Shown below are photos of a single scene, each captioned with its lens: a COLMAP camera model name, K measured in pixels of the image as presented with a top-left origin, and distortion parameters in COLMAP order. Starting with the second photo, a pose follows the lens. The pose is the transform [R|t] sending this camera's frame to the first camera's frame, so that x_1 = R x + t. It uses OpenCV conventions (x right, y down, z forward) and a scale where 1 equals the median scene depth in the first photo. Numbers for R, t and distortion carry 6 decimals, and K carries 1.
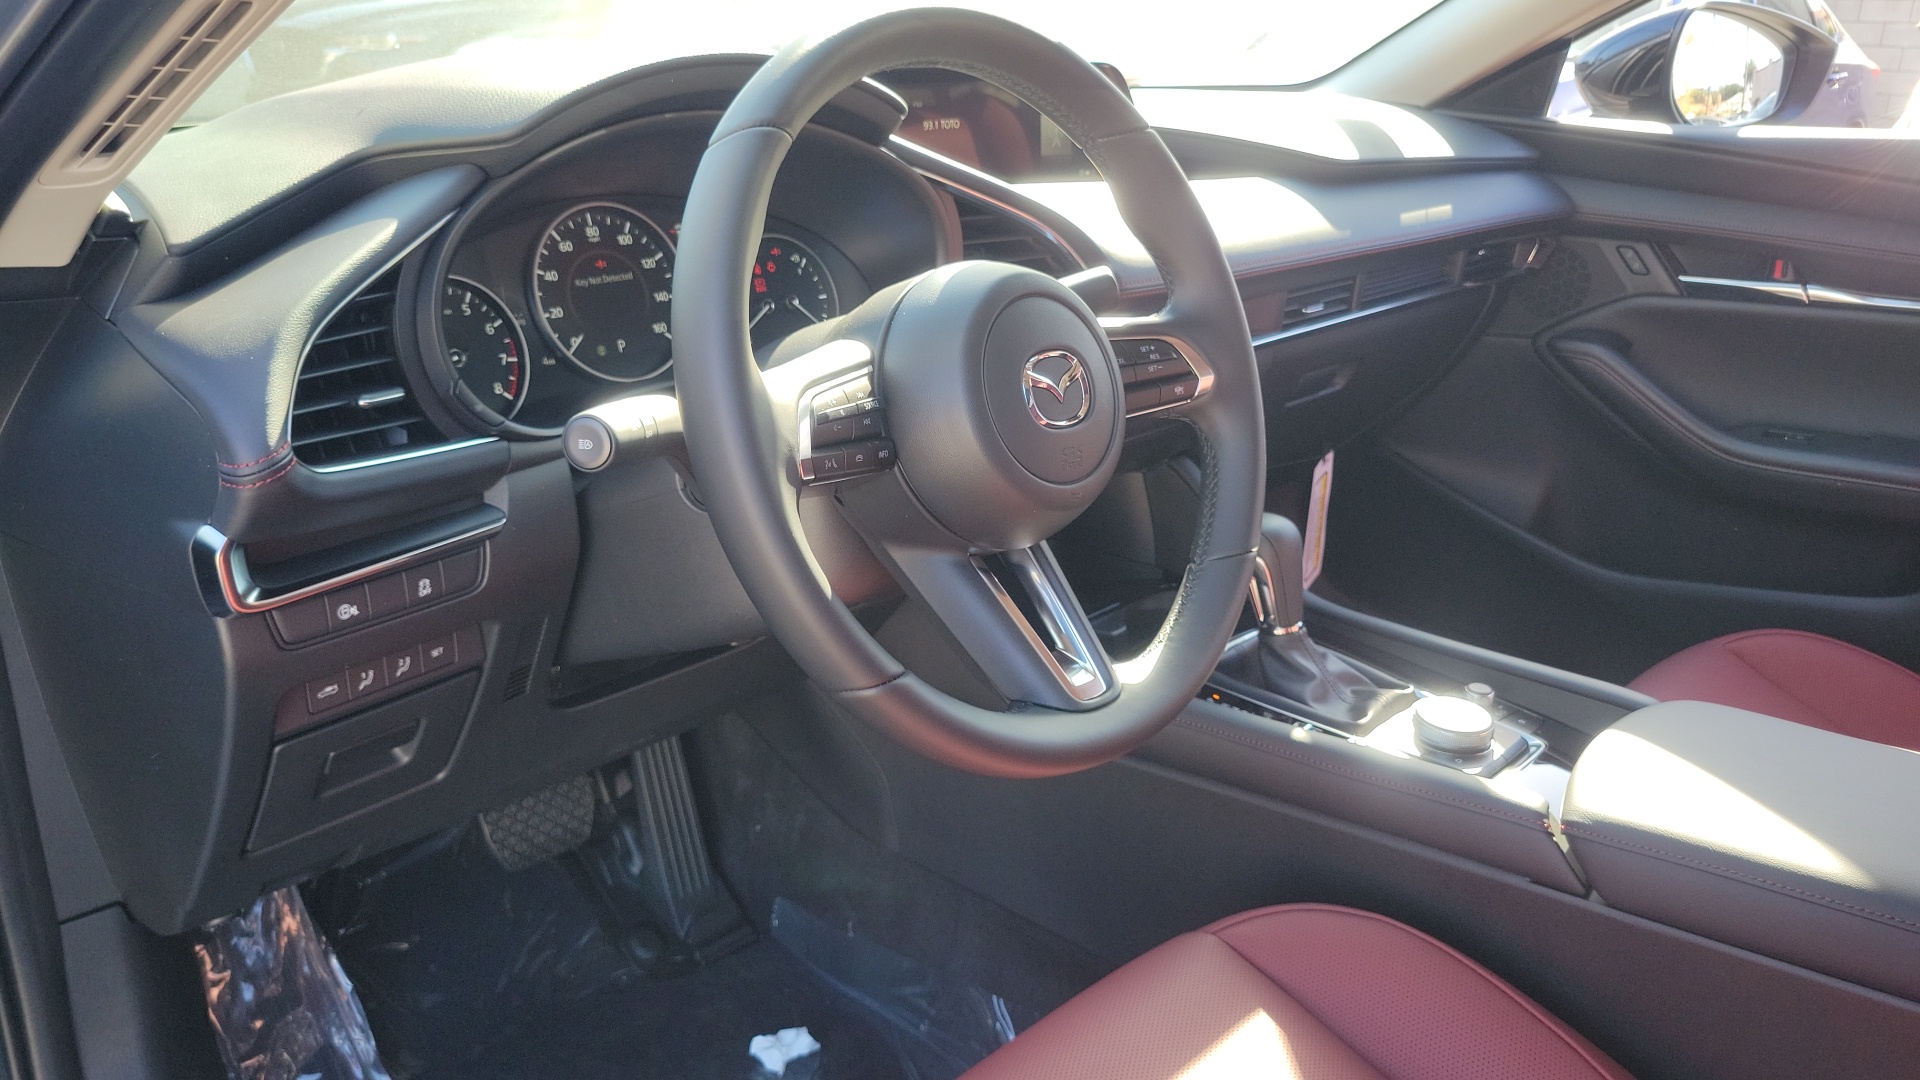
lens RADIAL K [[1454.3, 0, 965.9], [0, 1454.3, 530.1], [0, 0, 1]] dist [0.000139, -0.004227]
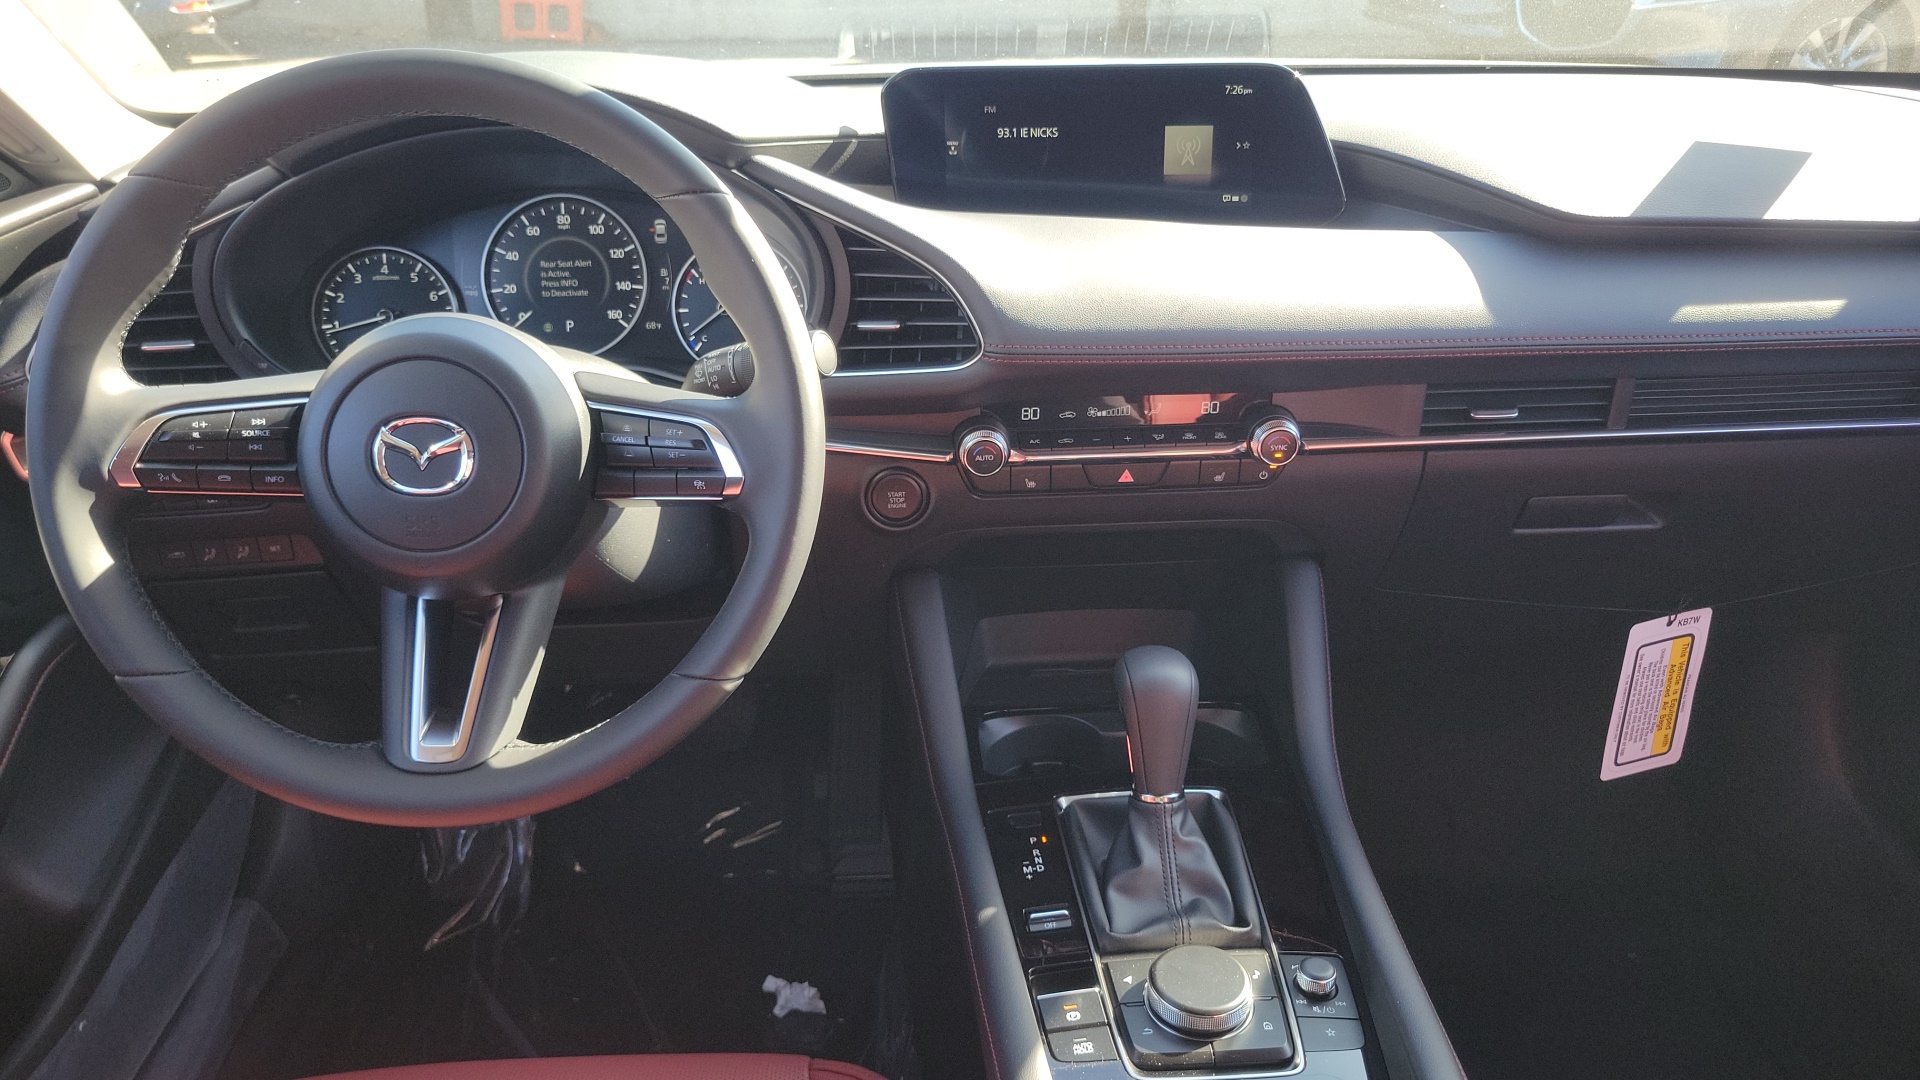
lens RADIAL K [[1454.3, 0, 966.5], [0, 1454.3, 551.7], [0, 0, 1]] dist [0.000139, -0.004227]
pose [[0.723575, 0.263311, -0.638049, 0.737517], [-0.210067, 0.964536, 0.159821, -0.202597], [0.657504, 0.018391, 0.753227, 0.371996]]
